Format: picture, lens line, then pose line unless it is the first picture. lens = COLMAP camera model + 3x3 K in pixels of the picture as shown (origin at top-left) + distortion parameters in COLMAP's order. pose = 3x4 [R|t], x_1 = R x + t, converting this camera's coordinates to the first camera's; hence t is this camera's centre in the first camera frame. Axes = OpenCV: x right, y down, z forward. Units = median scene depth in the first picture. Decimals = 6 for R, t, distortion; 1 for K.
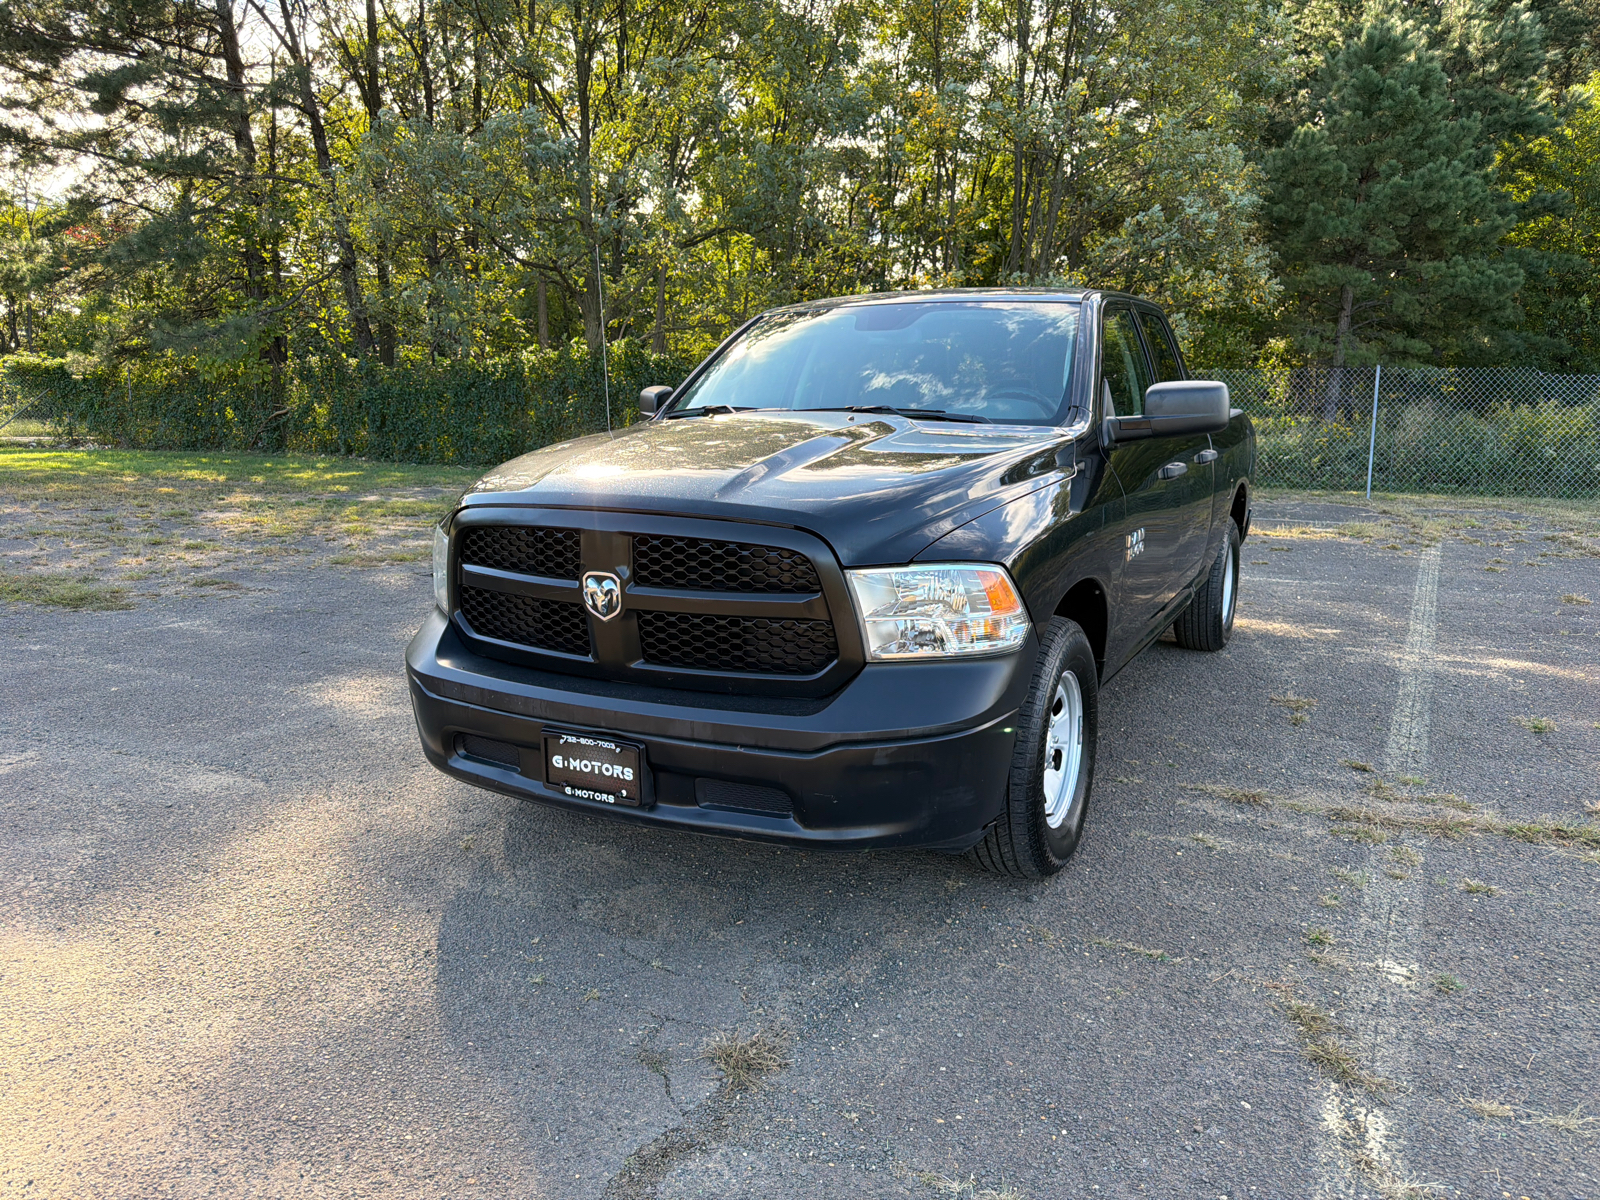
lens RADIAL K [[1101.0, 0, 797.9], [0, 1101.0, 664.4], [0, 0, 1]] dist [-0.005954, 0.000168]
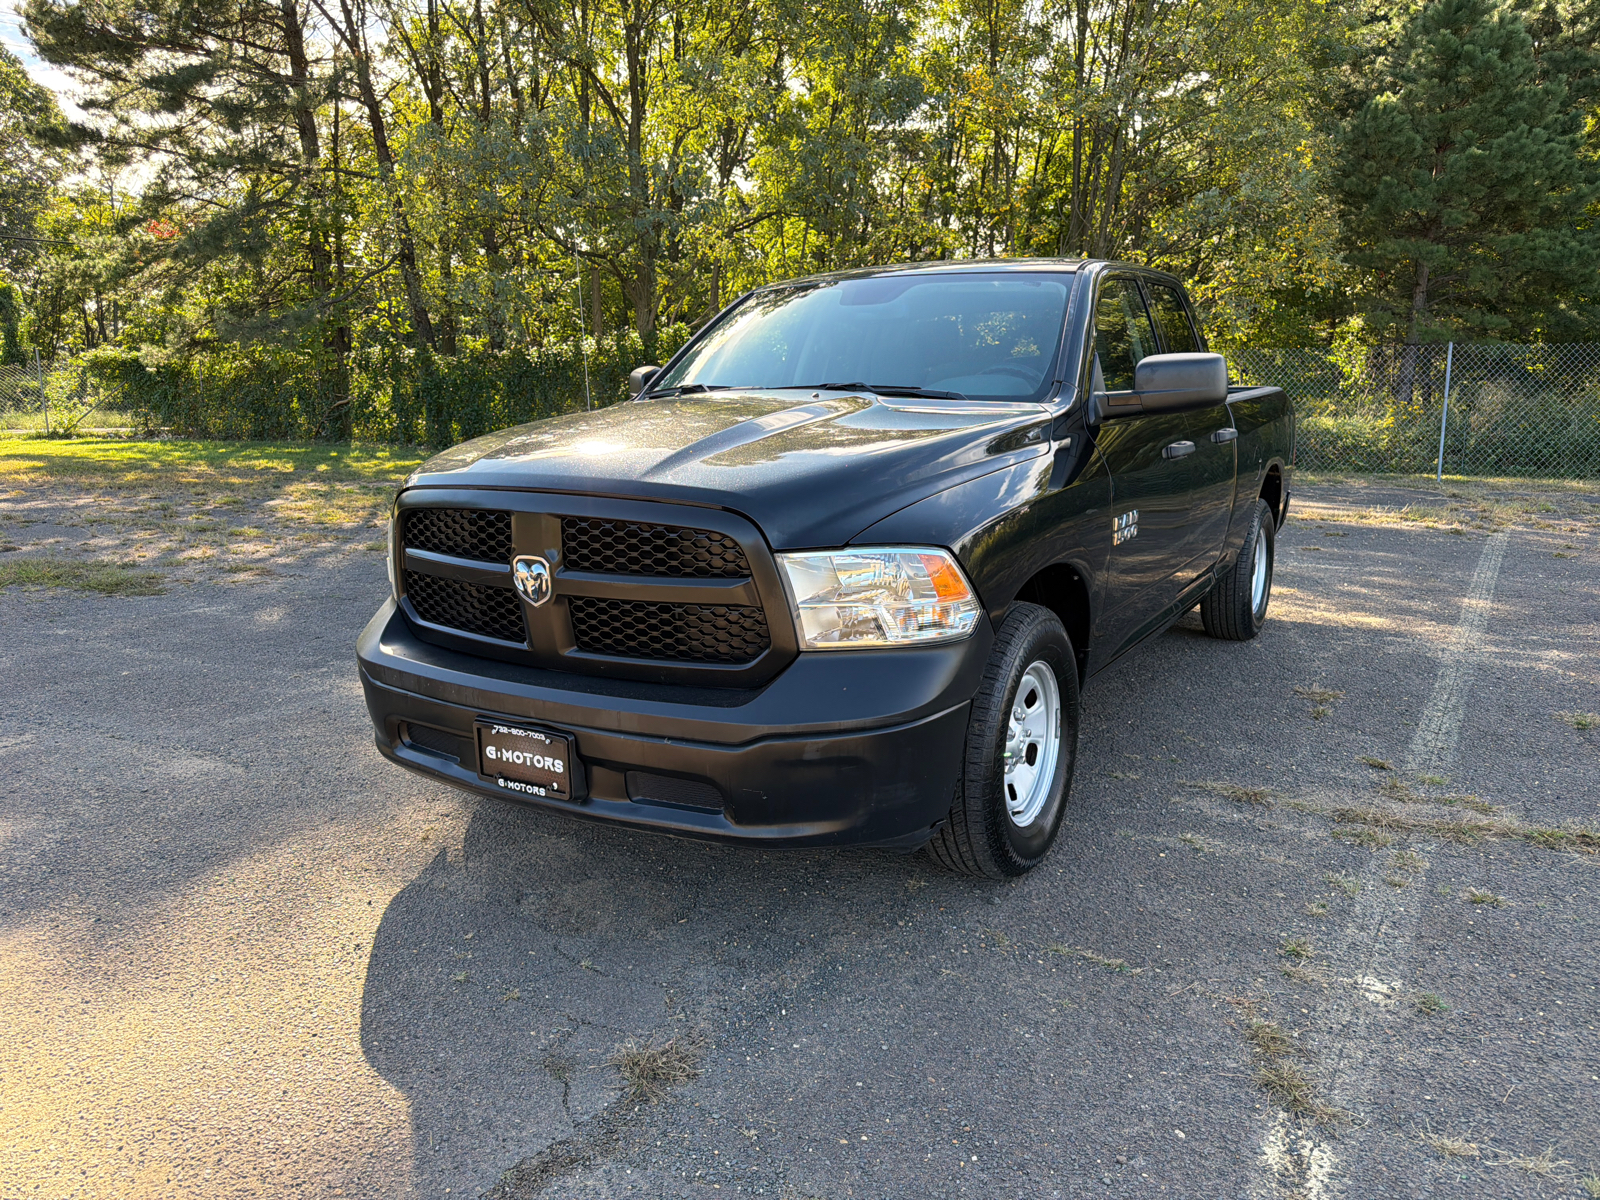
lens RADIAL K [[1101.0, 0, 797.9], [0, 1101.0, 664.4], [0, 0, 1]] dist [-0.005954, 0.000168]
pose [[0.998279, 0.005433, -0.058394, 0.107531], [-0.004763, 0.999921, 0.011611, -0.001244], [0.058453, -0.011313, 0.998226, 0.051106]]
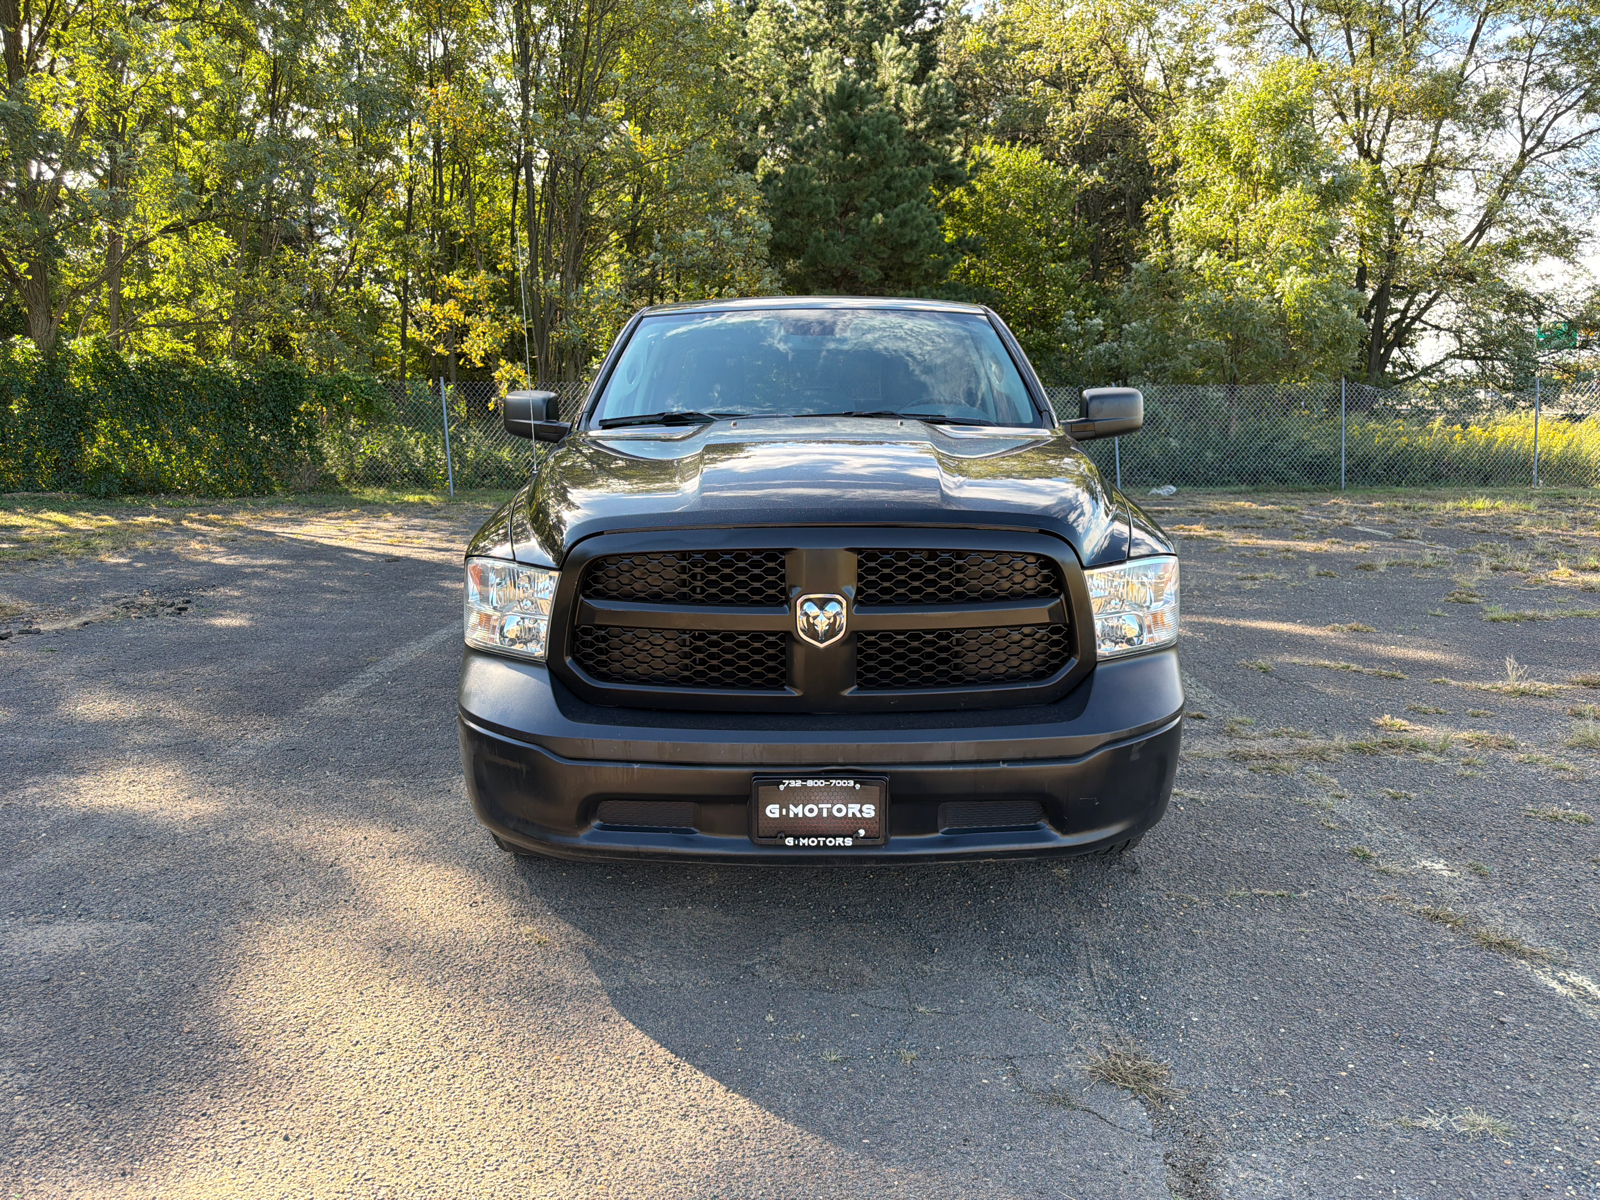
lens RADIAL K [[1116.1, 0, 799.6], [0, 1116.1, 654.0], [0, 0, 1]] dist [0.012421, 0.000726]
pose [[0.893324, -0.099678, 0.438219, -0.583872], [0.110054, 0.993924, 0.001730, -0.037052], [-0.435729, 0.046682, 0.898866, 0.178057]]
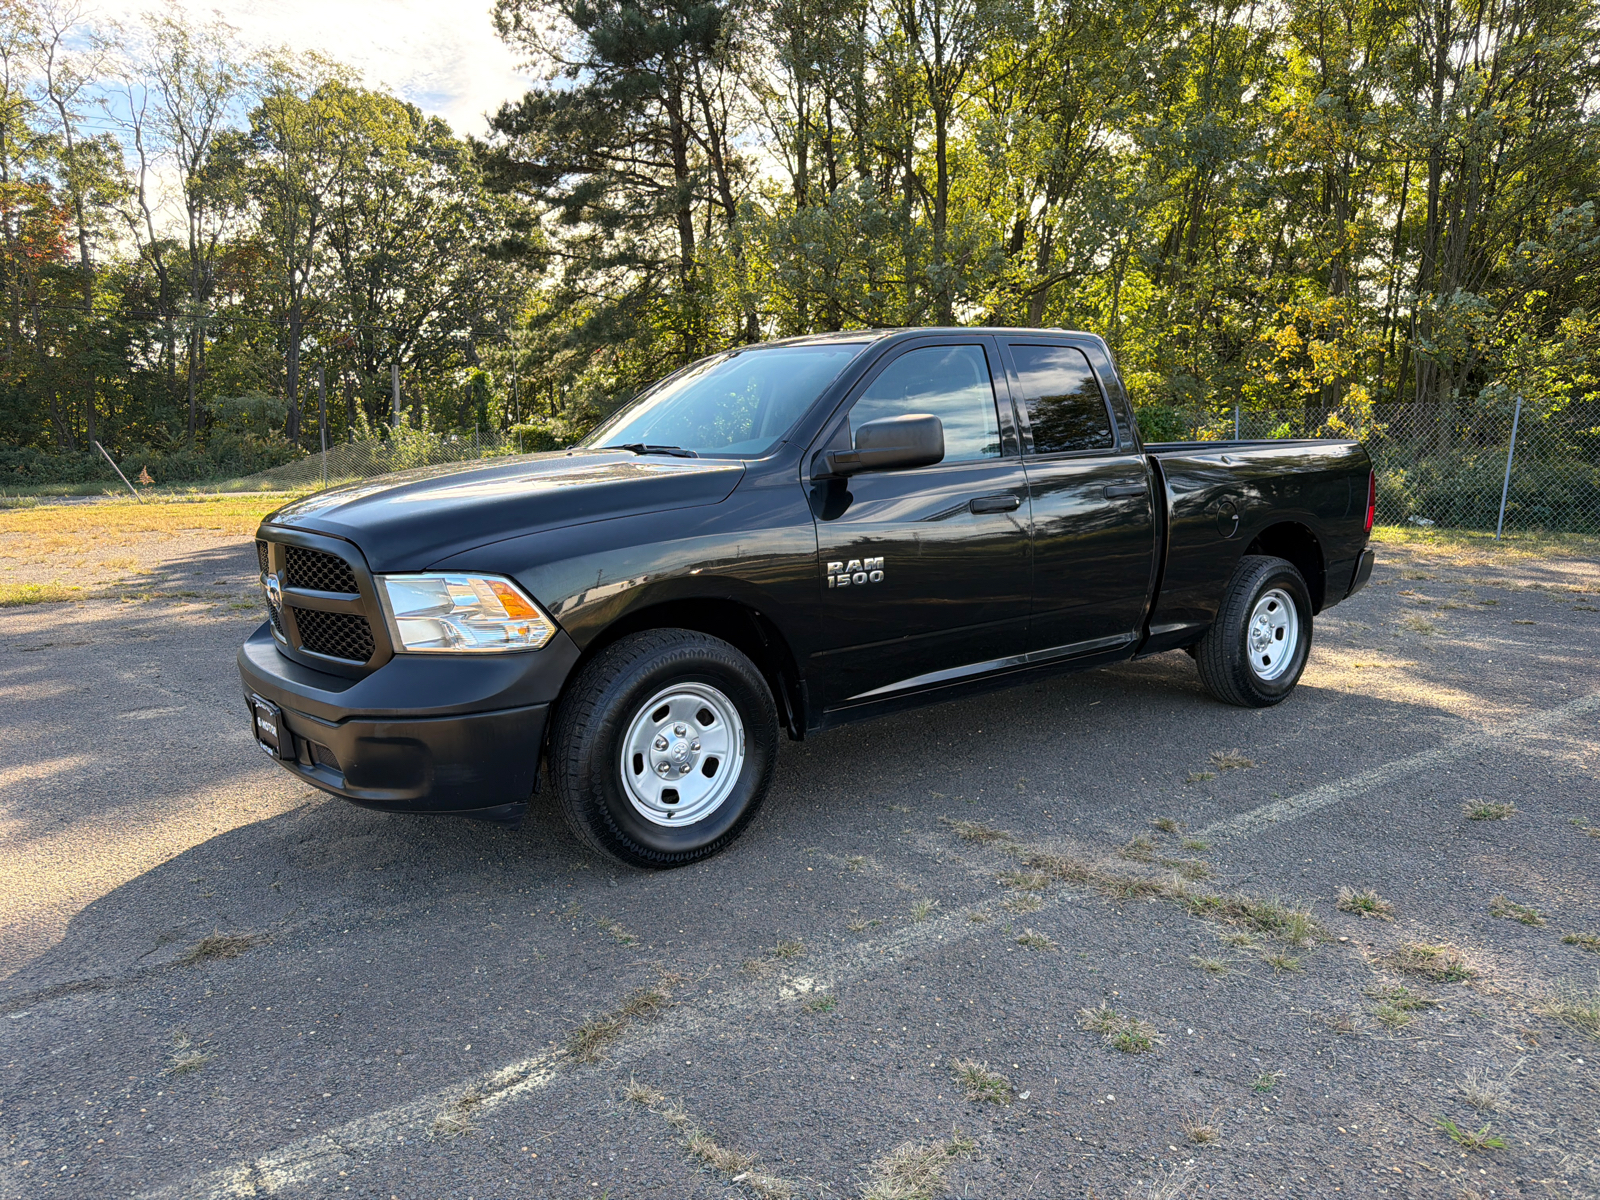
lens RADIAL K [[1101.0, 0, 797.9], [0, 1101.0, 664.4], [0, 0, 1]] dist [-0.005954, 0.000168]
pose [[0.916287, 0.052799, -0.397028, 0.881705], [-0.069612, 0.997180, -0.028043, 0.013465], [0.394427, 0.053333, 0.917378, 0.060408]]
